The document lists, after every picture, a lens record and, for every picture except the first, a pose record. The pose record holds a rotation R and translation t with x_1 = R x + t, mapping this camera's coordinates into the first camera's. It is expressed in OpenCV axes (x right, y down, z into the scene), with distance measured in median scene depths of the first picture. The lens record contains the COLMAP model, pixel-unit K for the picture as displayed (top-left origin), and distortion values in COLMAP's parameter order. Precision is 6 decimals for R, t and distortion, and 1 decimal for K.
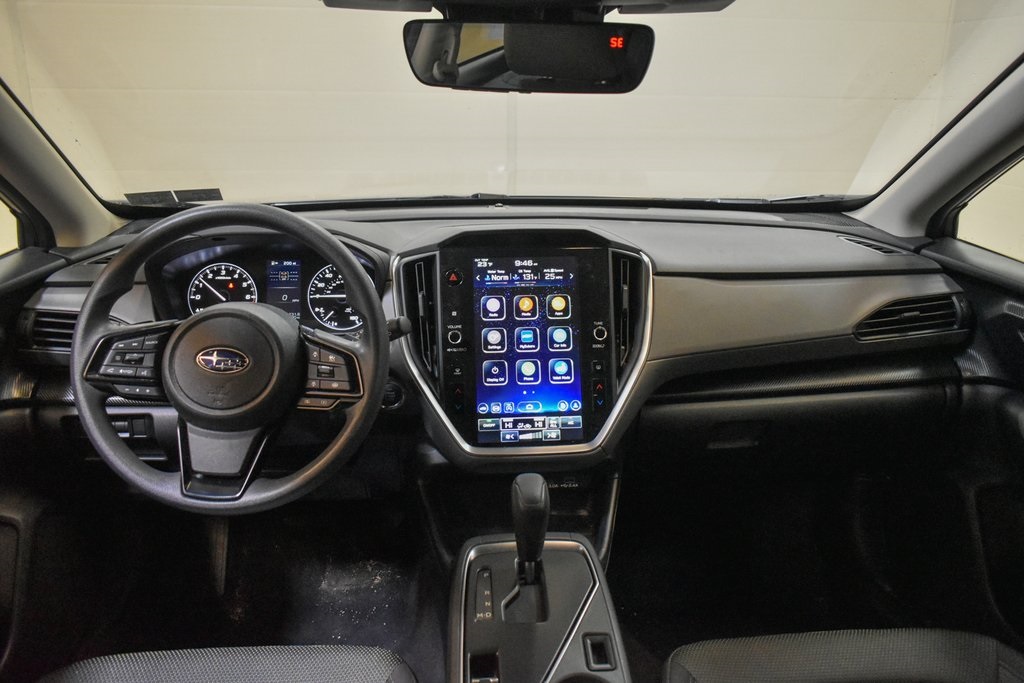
lens RADIAL K [[825.3, 0, 512.0], [0, 825.3, 341.5], [0, 0, 1]] dist [0.000877, 0.003945]
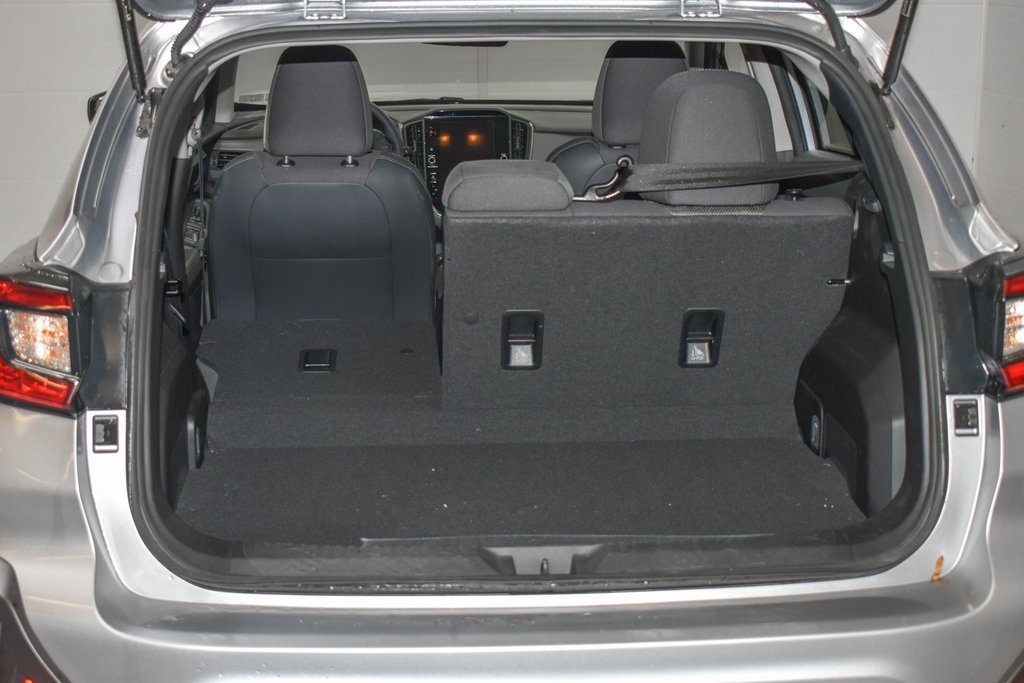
lens RADIAL K [[1632.5, 0, 512.0], [0, 1632.5, 341.5], [0, 0, 1]] dist [0.009348, -0.001724]
pose [[0.999991, -0.003600, -0.002026, 0.131586], [0.003470, 0.998161, -0.060527, 0.669863], [0.002240, 0.060519, 0.998165, -2.925065]]
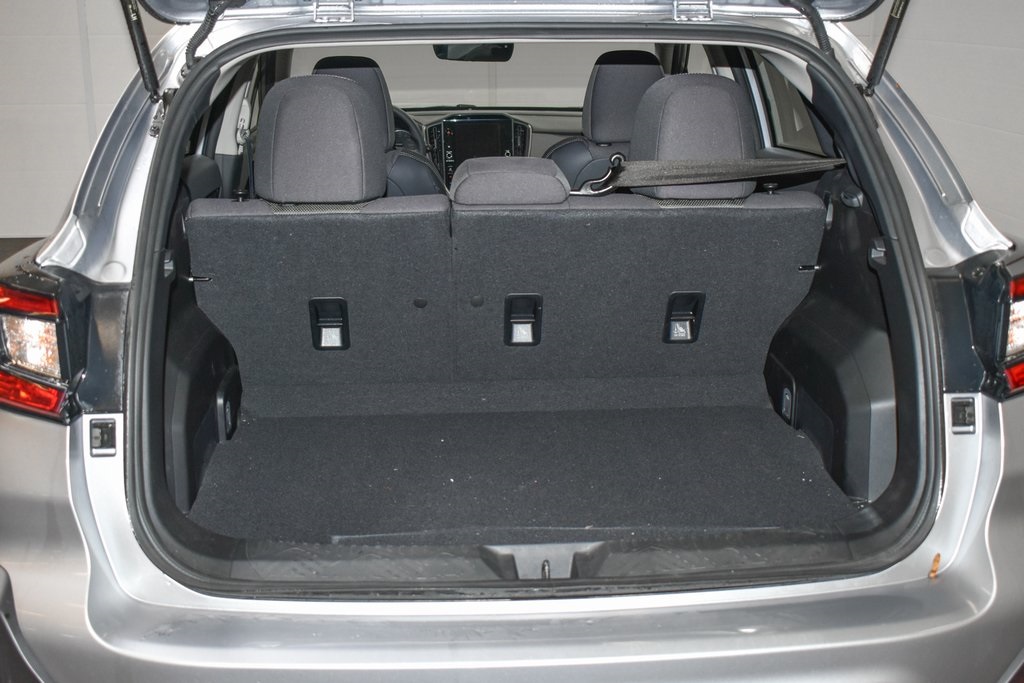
lens RADIAL K [[1152.2, 0, 512.0], [0, 1152.2, 341.5], [0, 0, 1]] dist [-0.011528, 0.000657]
pose [[0.999981, -0.003728, -0.004969, 0.132849], [0.003679, 0.999946, -0.009714, 0.579534], [0.005005, 0.009696, 0.999940, -2.431363]]
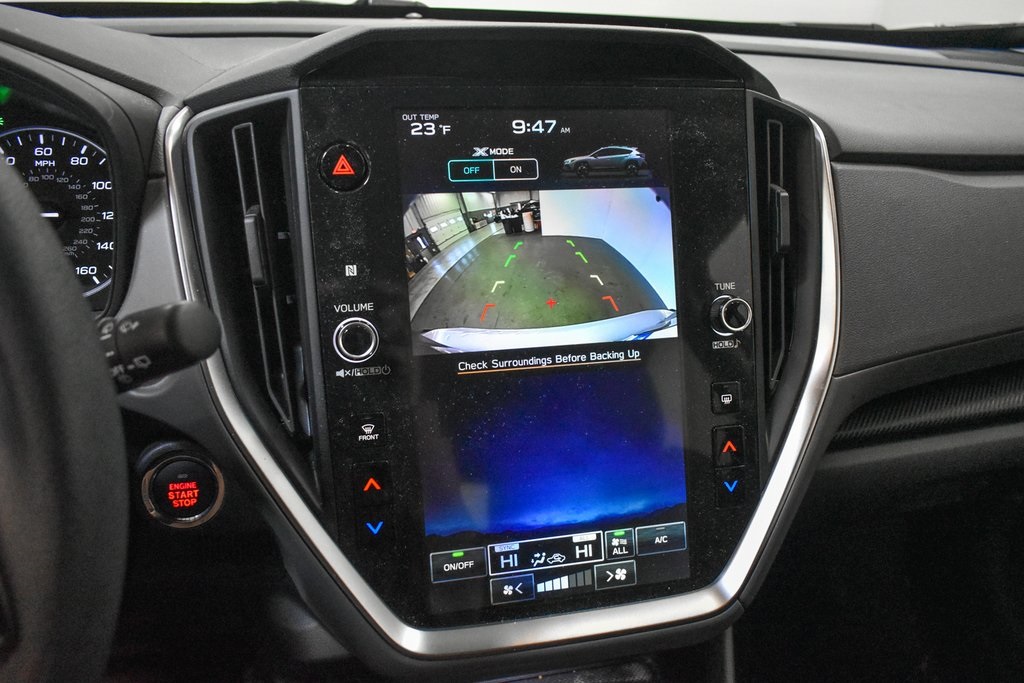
lens RADIAL K [[815.6, 0, 514.1], [0, 815.6, 356.7], [0, 0, 1]] dist [-0.012466, 0.000594]
pose [[0.985894, -0.038083, 0.162980, -0.058682], [0.012019, 0.987365, 0.158006, -0.051230], [-0.166938, -0.153818, 0.973895, 0.632106]]
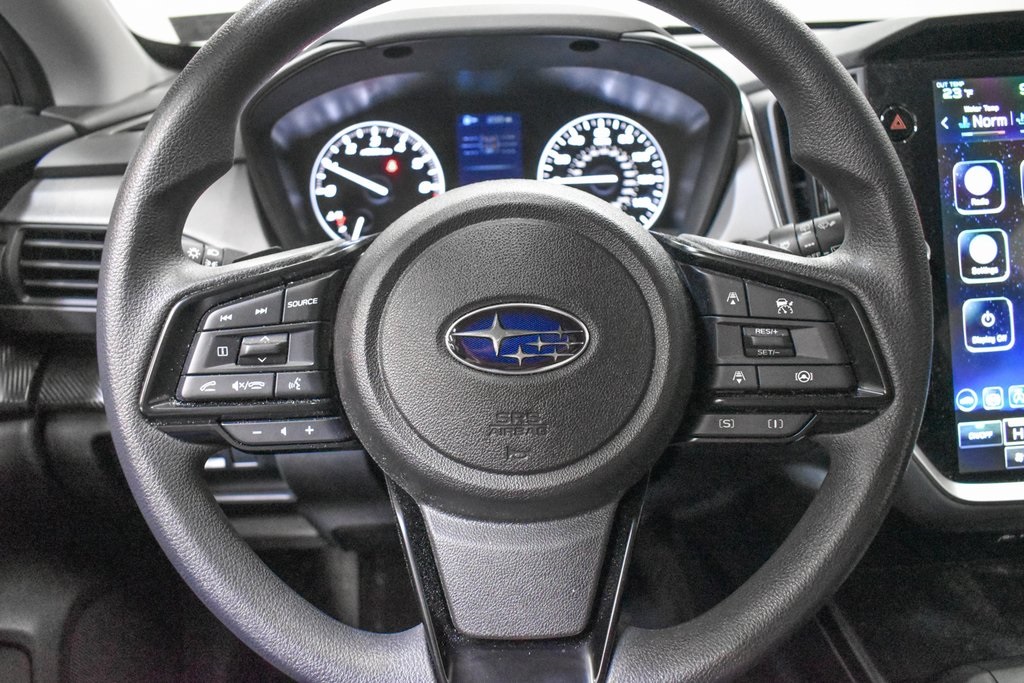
lens RADIAL K [[776.1, 0, 512.0], [0, 776.1, 341.5], [0, 0, 1]] dist [-0.011492, -0.000253]
pose [[0.999394, -0.031833, -0.014112, -0.284329], [0.033210, 0.993217, 0.111428, -0.010925], [0.010470, -0.111829, 0.993672, 0.547385]]
